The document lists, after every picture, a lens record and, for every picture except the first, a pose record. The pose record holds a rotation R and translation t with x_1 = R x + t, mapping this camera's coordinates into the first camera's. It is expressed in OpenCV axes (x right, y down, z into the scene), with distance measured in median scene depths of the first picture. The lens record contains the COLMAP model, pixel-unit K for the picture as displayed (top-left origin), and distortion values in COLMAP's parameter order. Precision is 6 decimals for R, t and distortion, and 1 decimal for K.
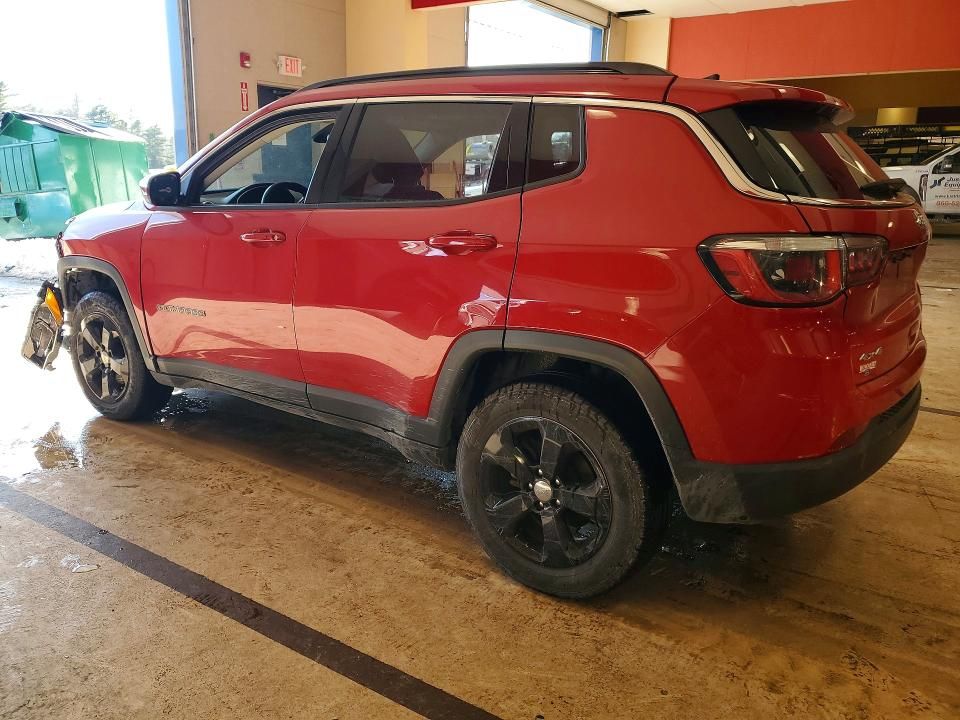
lens RADIAL K [[768.4, 0, 480.6], [0, 768.4, 363.7], [0, 0, 1]] dist [0.022586, -0.000554]
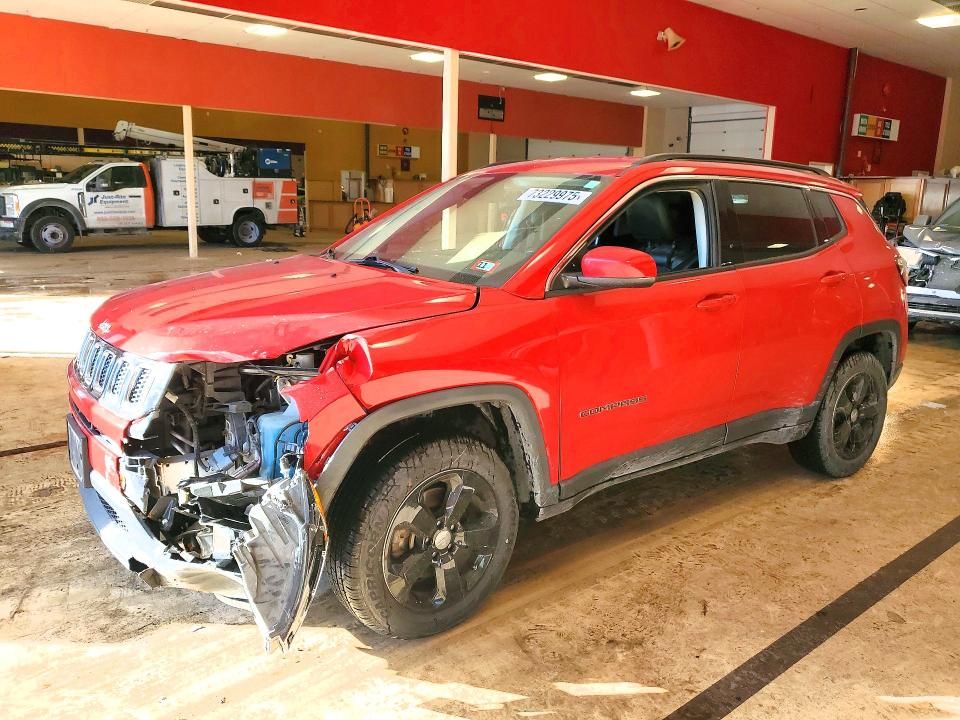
lens RADIAL K [[768.4, 0, 479.0], [0, 768.4, 359.3], [0, 0, 1]] dist [0.022586, -0.000554]
pose [[0.275869, -0.218998, 0.935915, -1.237699], [0.228875, 0.960659, 0.157325, -0.291487], [-0.933548, 0.170806, 0.315139, 0.887633]]
